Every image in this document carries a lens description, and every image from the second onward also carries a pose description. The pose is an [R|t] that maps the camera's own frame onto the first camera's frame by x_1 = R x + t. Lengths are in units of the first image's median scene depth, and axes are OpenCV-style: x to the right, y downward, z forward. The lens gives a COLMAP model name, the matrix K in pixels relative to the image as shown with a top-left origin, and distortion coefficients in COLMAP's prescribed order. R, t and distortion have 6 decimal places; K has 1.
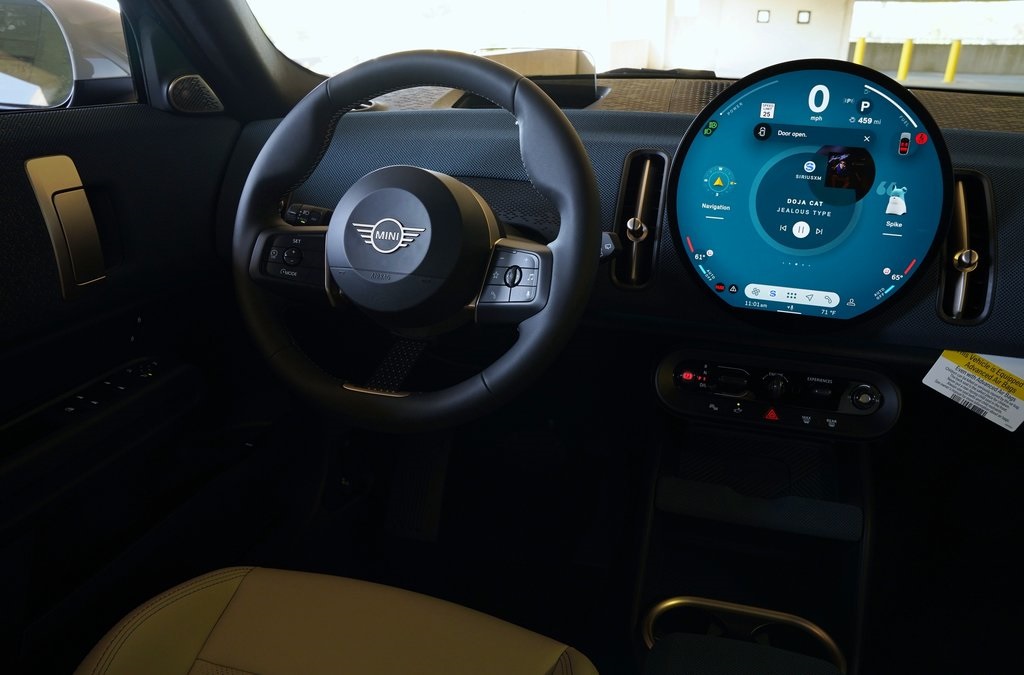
lens RADIAL K [[707.6, 0, 512.0], [0, 707.6, 336.7], [0, 0, 1]] dist [-0.104797, 0.044492]
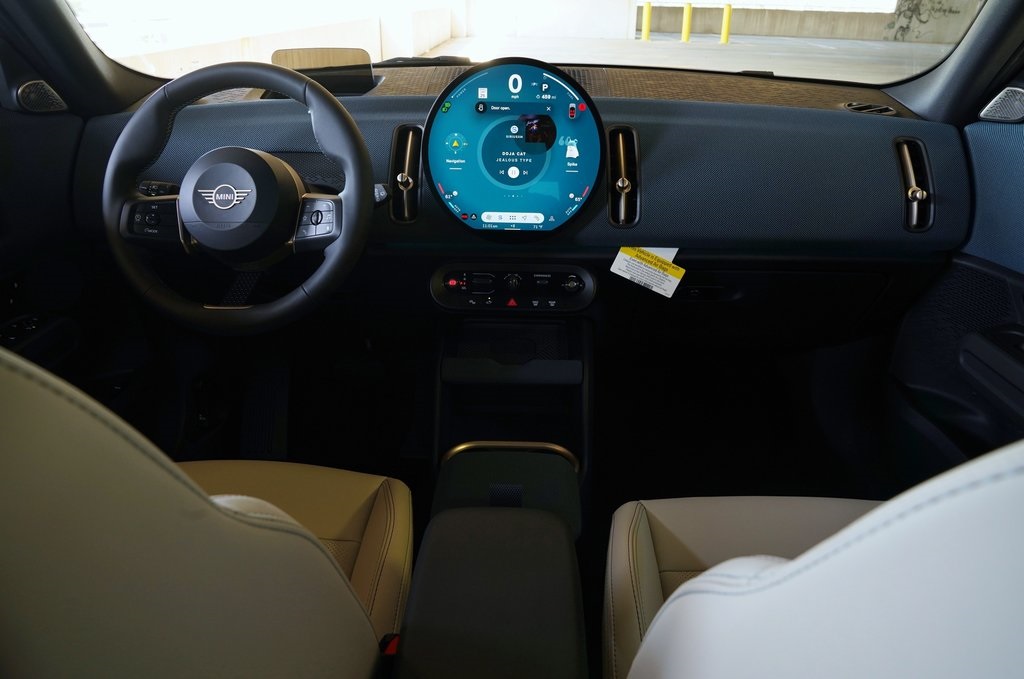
lens RADIAL K [[721.6, 0, 509.2], [0, 721.6, 336.6], [0, 0, 1]] dist [-0.118082, 0.061892]
pose [[0.968926, -0.108818, 0.222126, 0.030073], [0.099669, 0.993660, 0.052023, 0.112630], [-0.226379, -0.028268, 0.973629, -0.494301]]
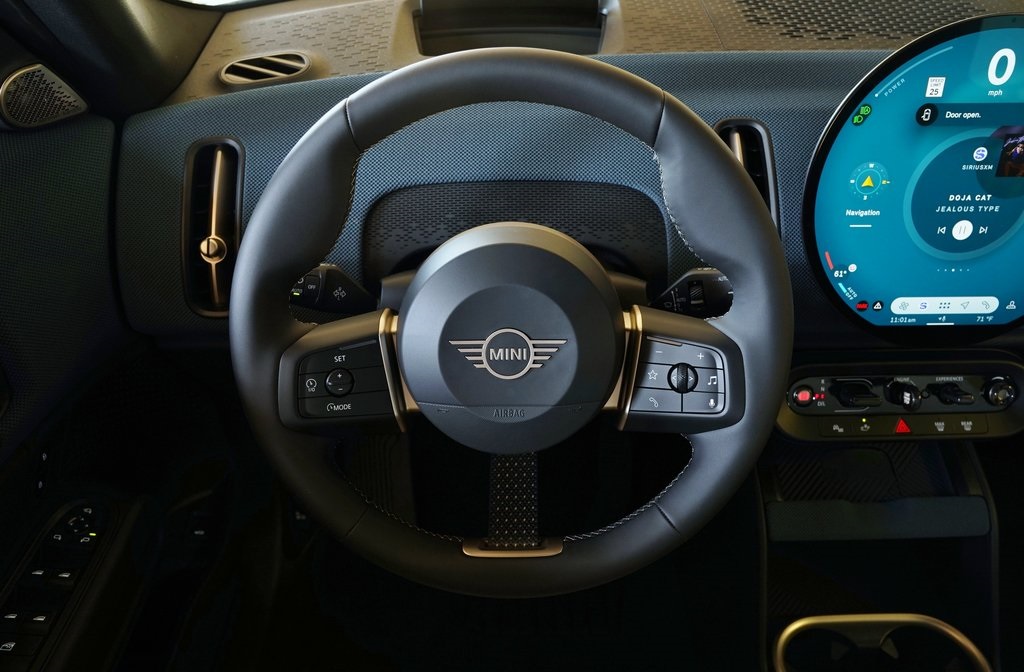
lens RADIAL K [[772.9, 0, 505.9], [0, 772.9, 331.3], [0, 0, 1]] dist [-0.066917, 0.055962]
pose [[0.956807, -0.187229, 0.222407, -0.321372], [0.134596, 0.963370, 0.231952, -0.319394], [-0.257688, -0.191998, 0.946960, 0.265506]]
